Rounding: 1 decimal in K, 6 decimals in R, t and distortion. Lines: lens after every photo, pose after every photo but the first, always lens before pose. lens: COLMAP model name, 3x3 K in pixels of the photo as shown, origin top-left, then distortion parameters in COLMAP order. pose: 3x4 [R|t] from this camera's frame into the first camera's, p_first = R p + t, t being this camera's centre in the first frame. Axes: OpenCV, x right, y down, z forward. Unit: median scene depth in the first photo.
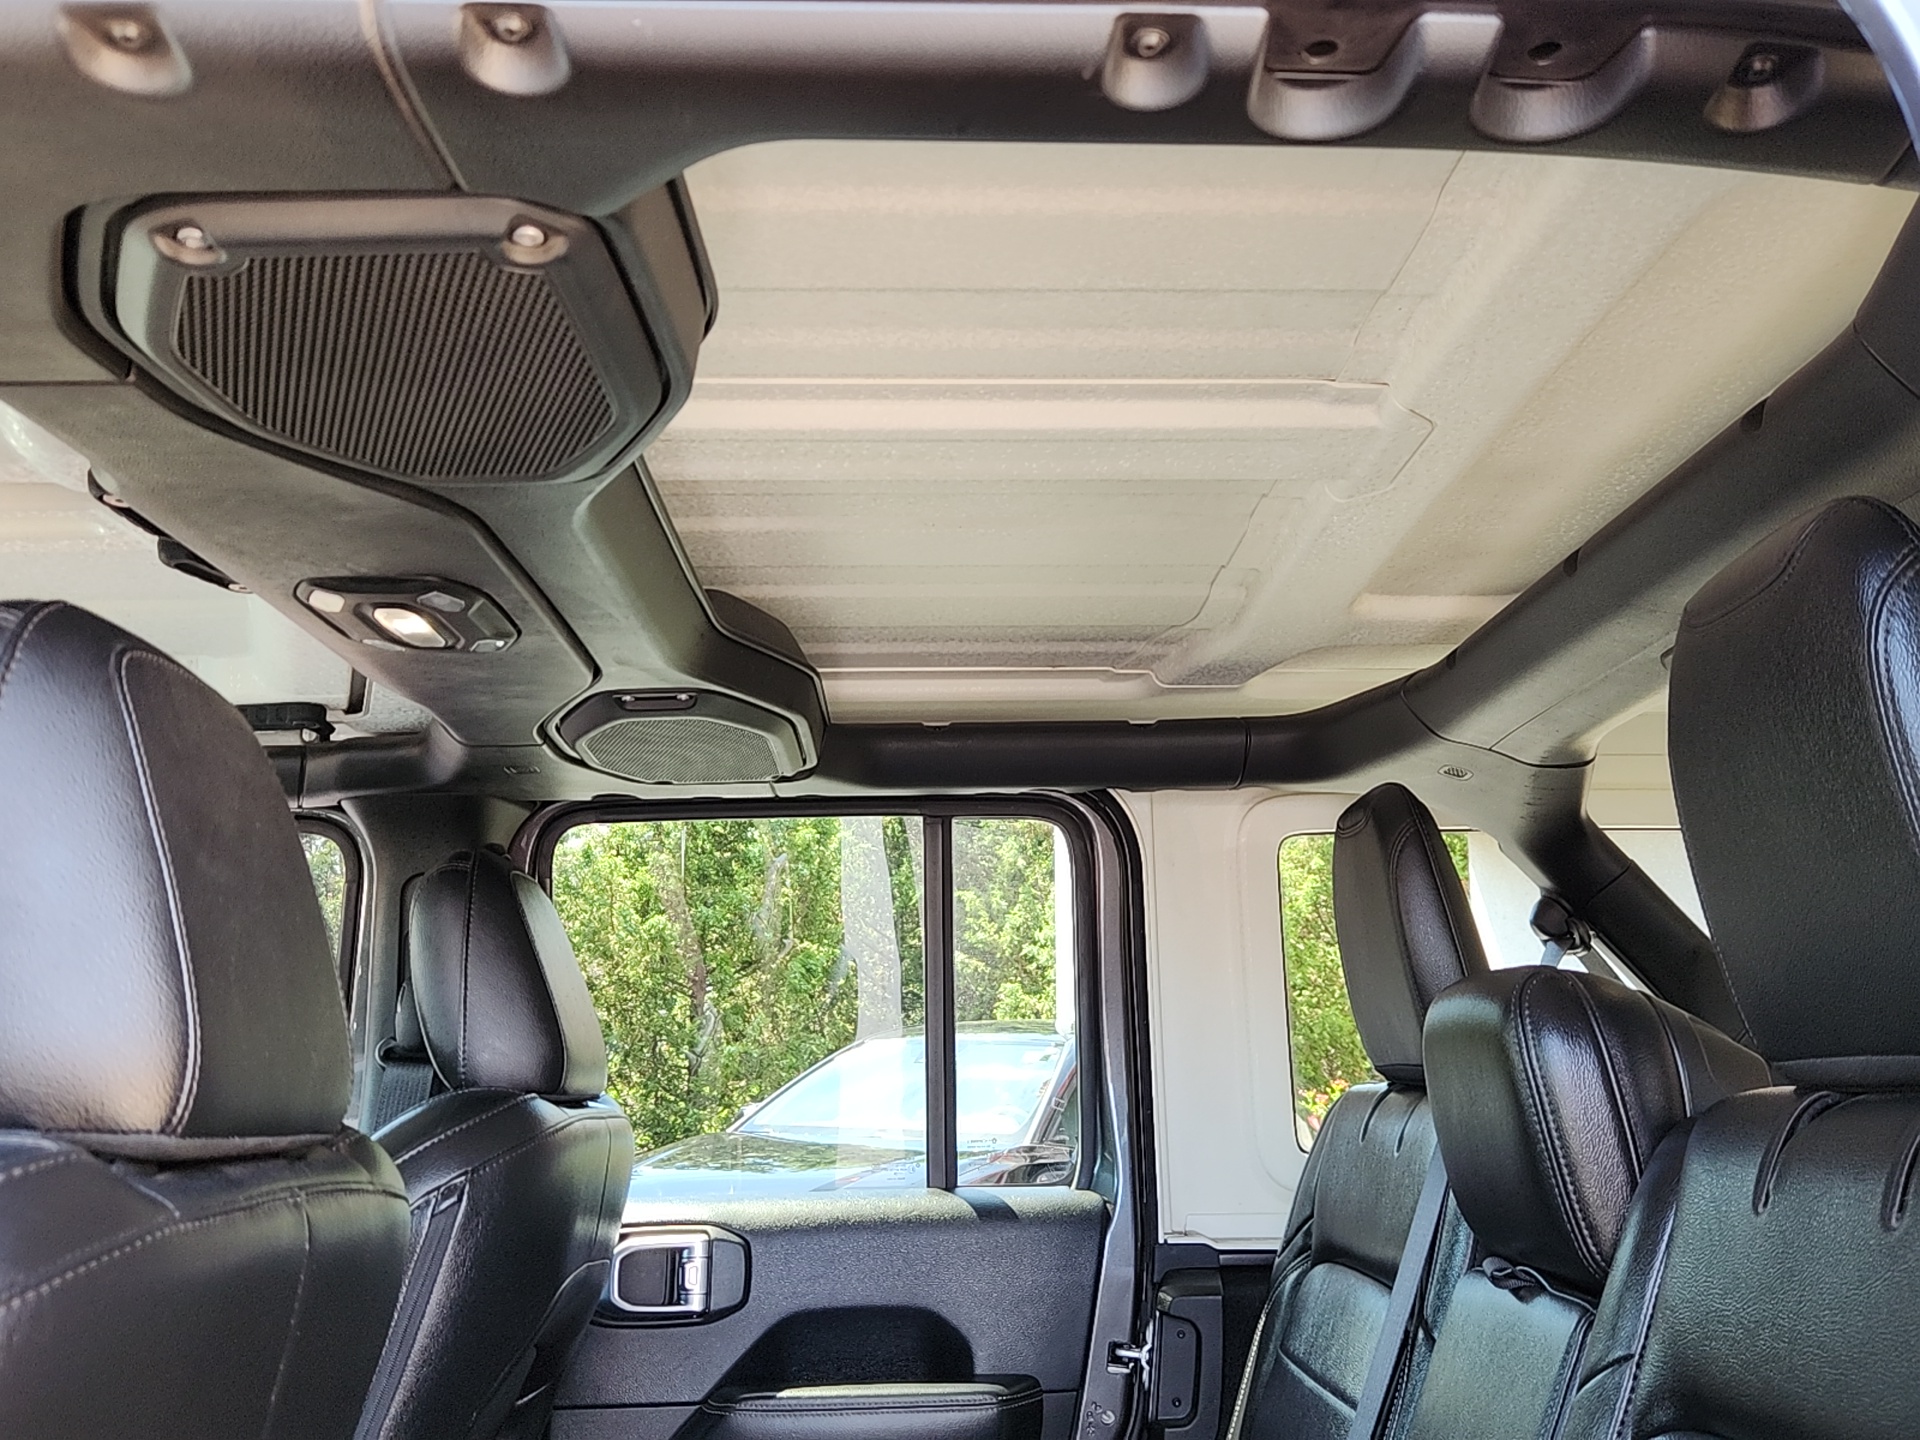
lens RADIAL K [[1661.2, 0, 981.0], [0, 1661.2, 699.6], [0, 0, 1]] dist [0.097489, -0.124699]
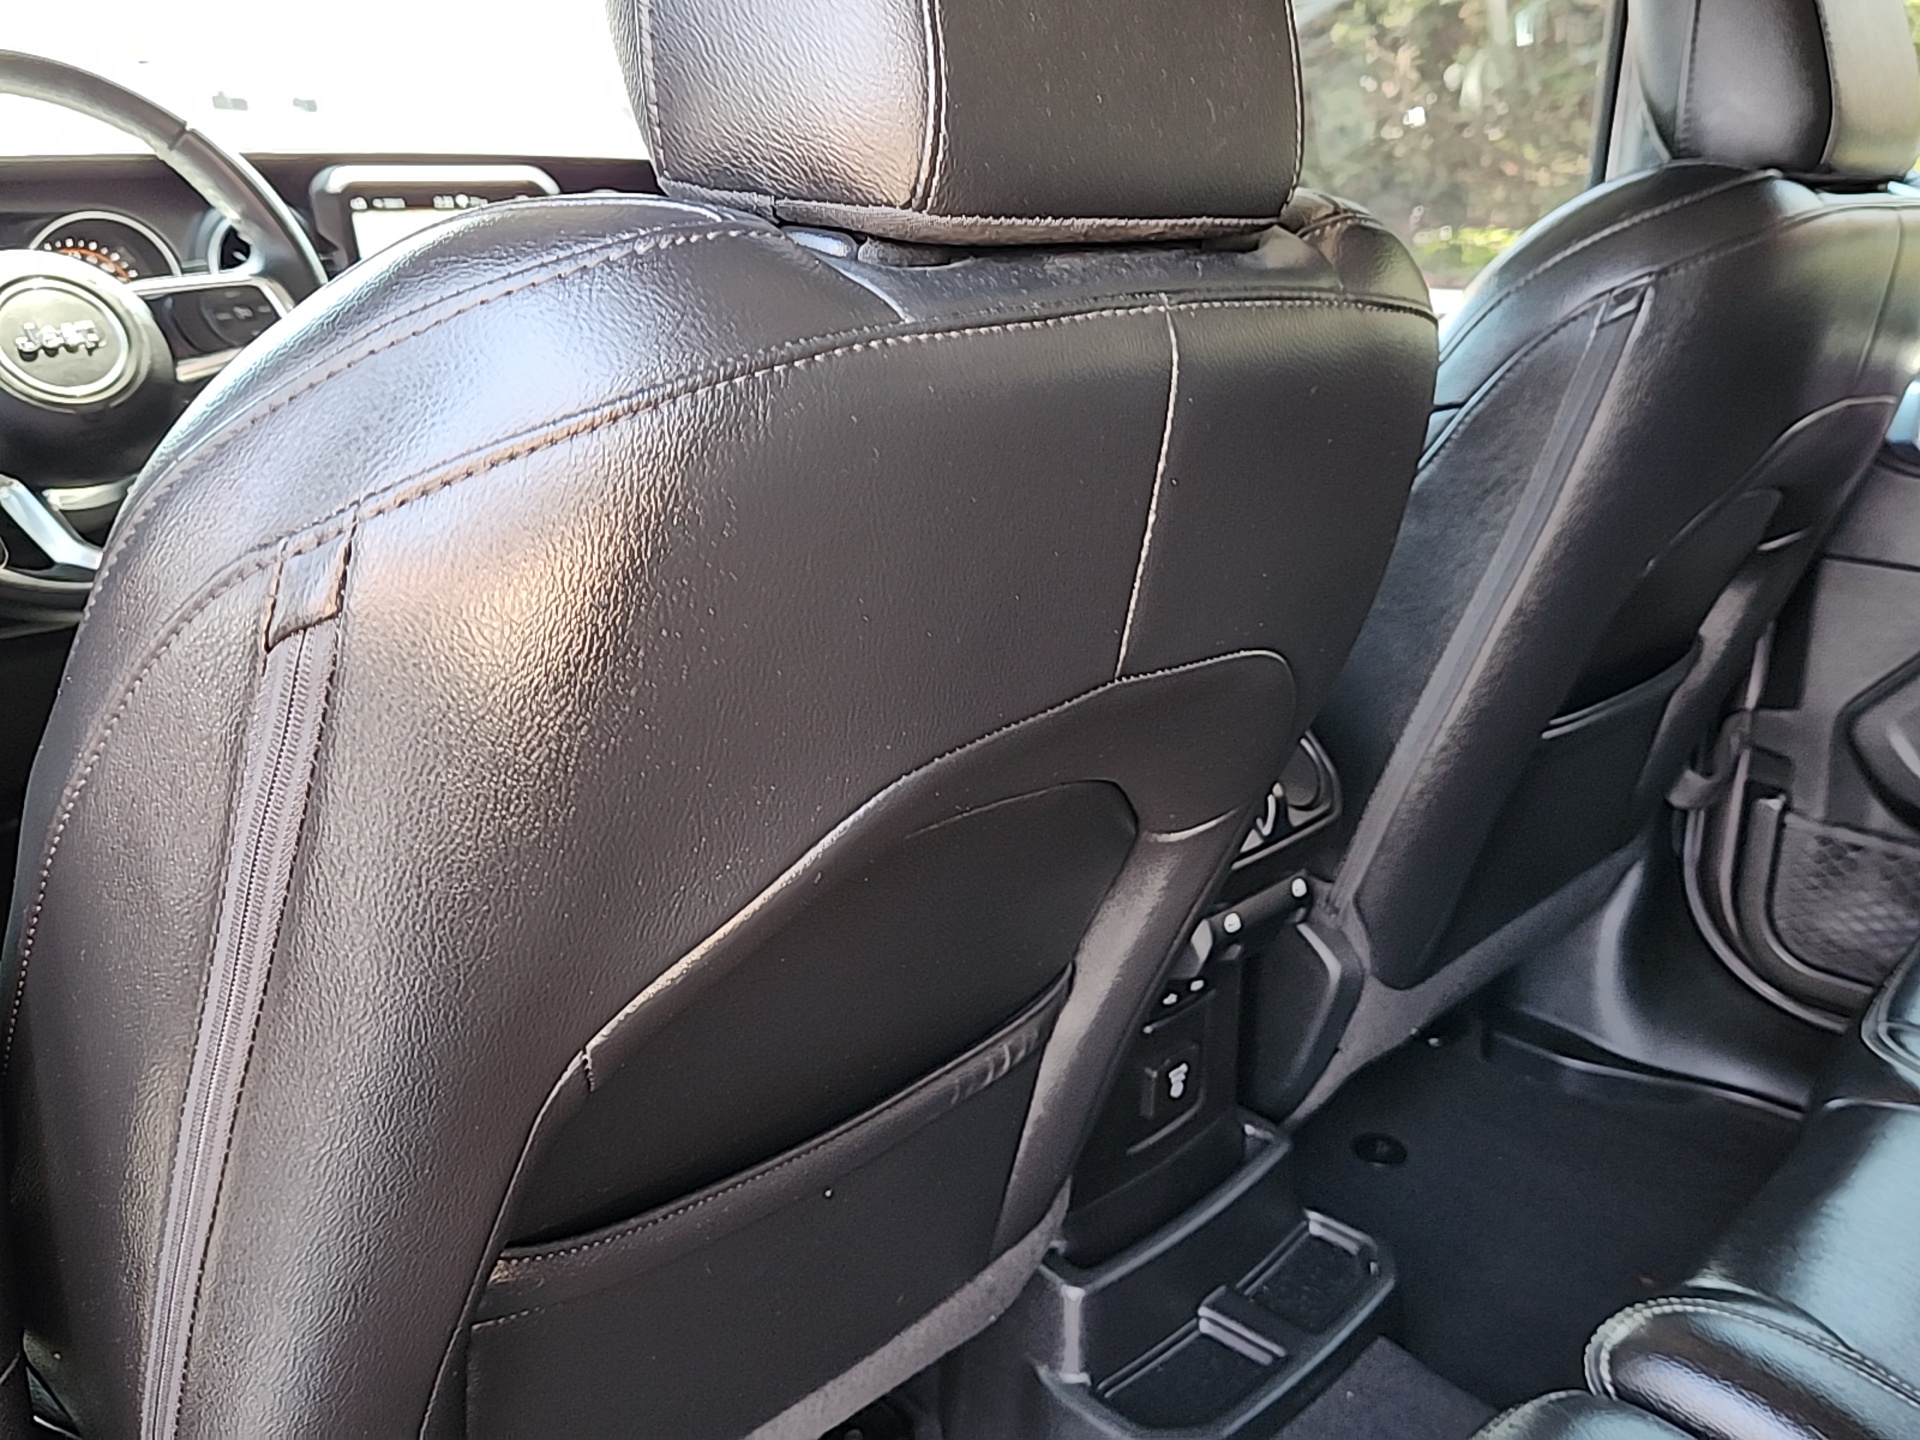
lens RADIAL K [[1722.3, 0, 960.0], [0, 1722.3, 720.0], [0, 0, 1]] dist [0.071841, -0.070294]
pose [[0.714549, 0.245159, -0.655223, 0.030561], [0.126705, 0.875747, 0.465847, 0.042061], [0.688016, -0.415890, 0.594701, 0.191568]]
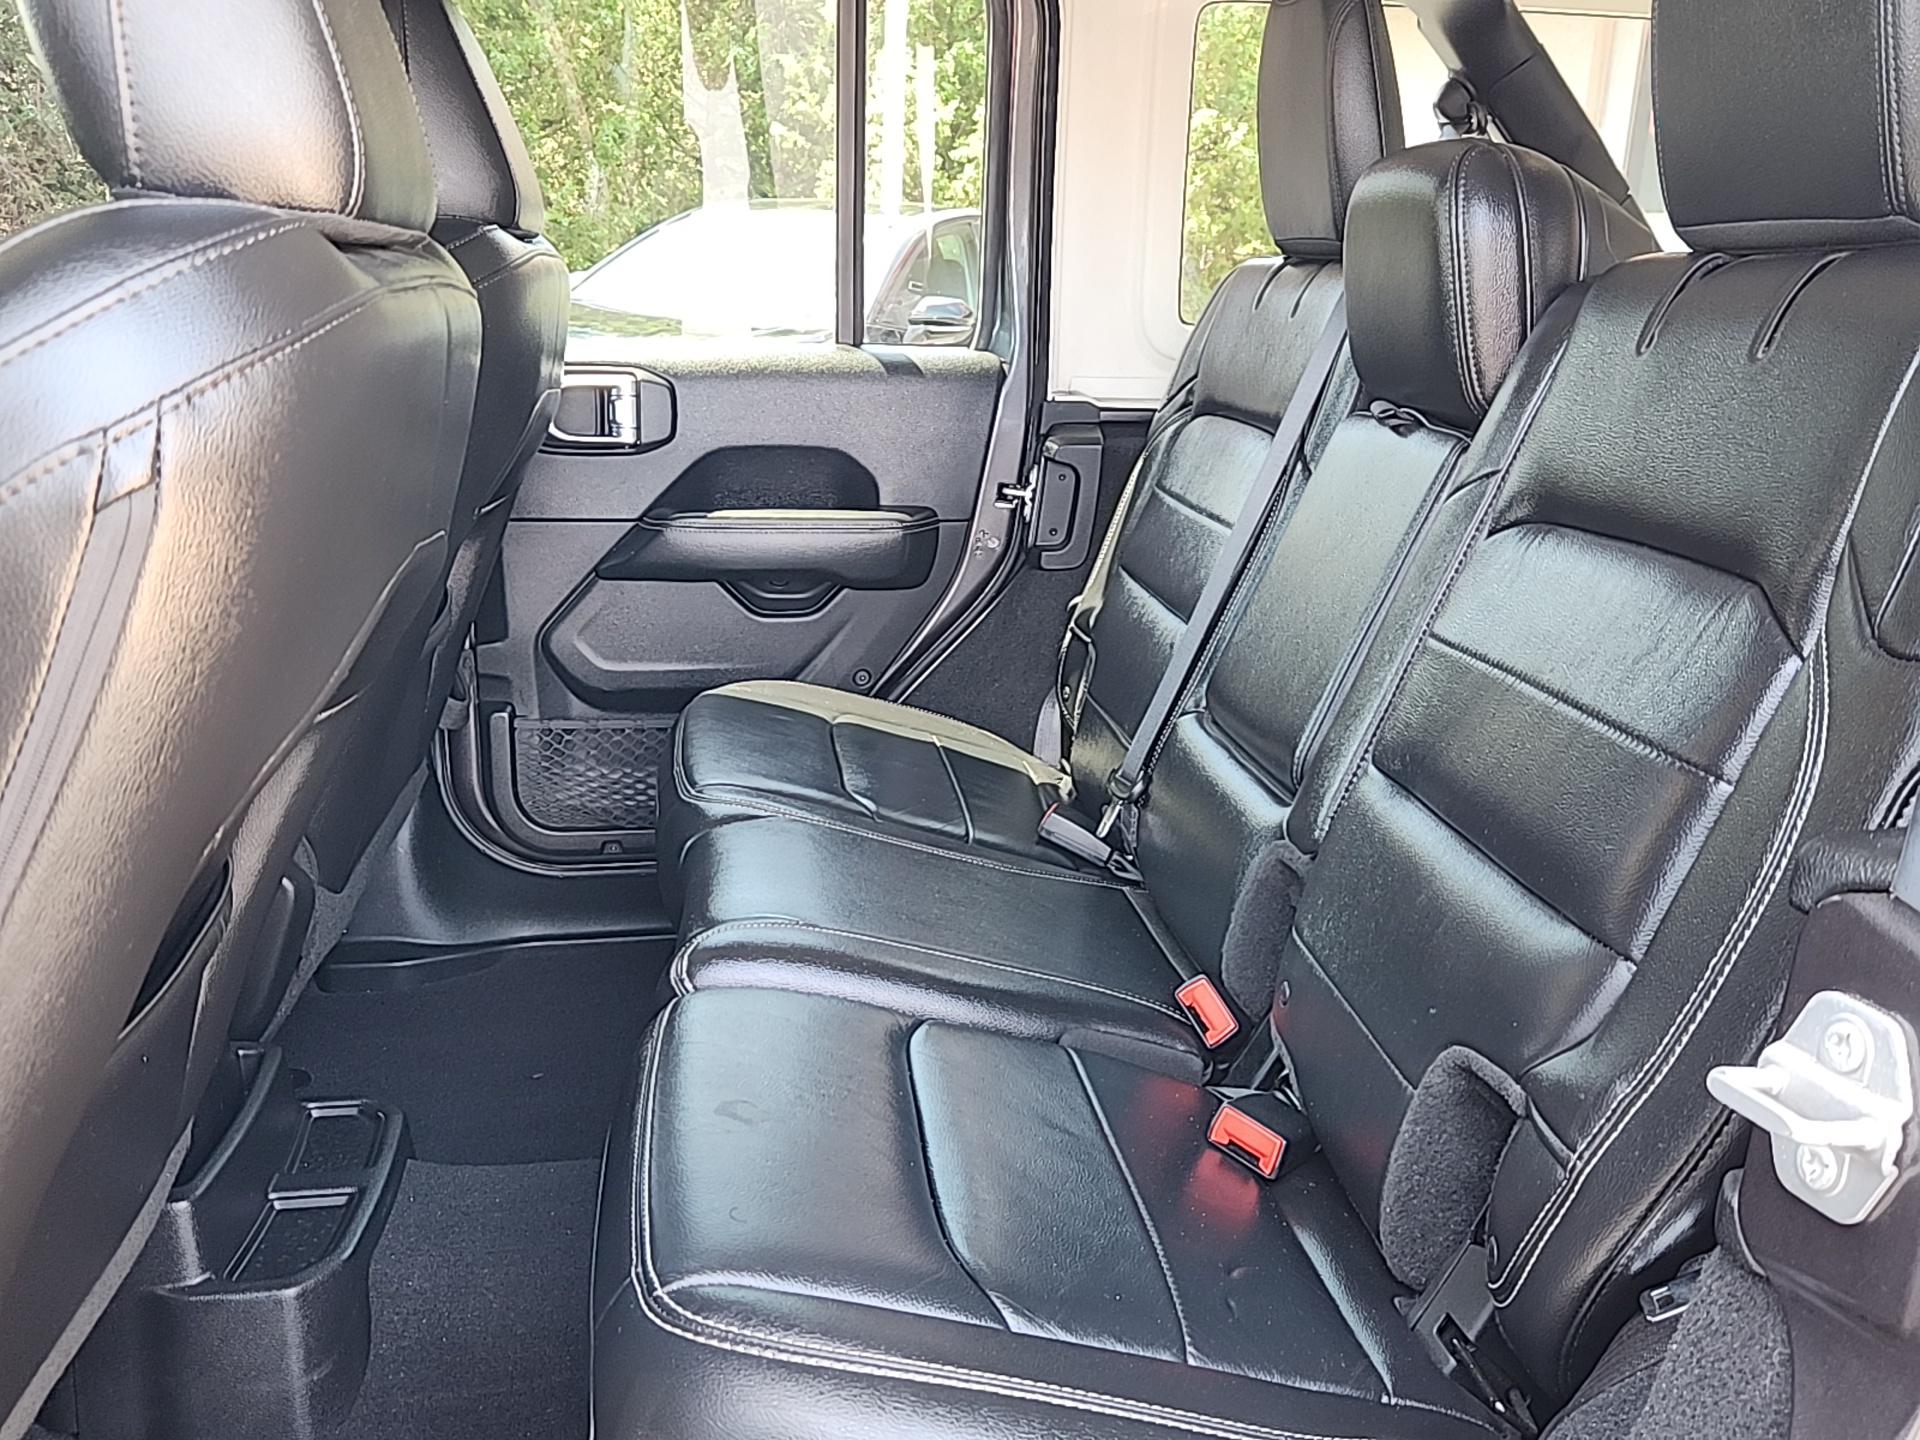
lens RADIAL K [[1661.2, 0, 981.0], [0, 1661.2, 699.6], [0, 0, 1]] dist [0.097489, -0.124699]
pose [[0.993908, 0.013397, 0.109395, -0.072754], [-0.062226, 0.887457, 0.456670, 0.002153], [-0.090965, -0.460695, 0.882885, -0.070361]]
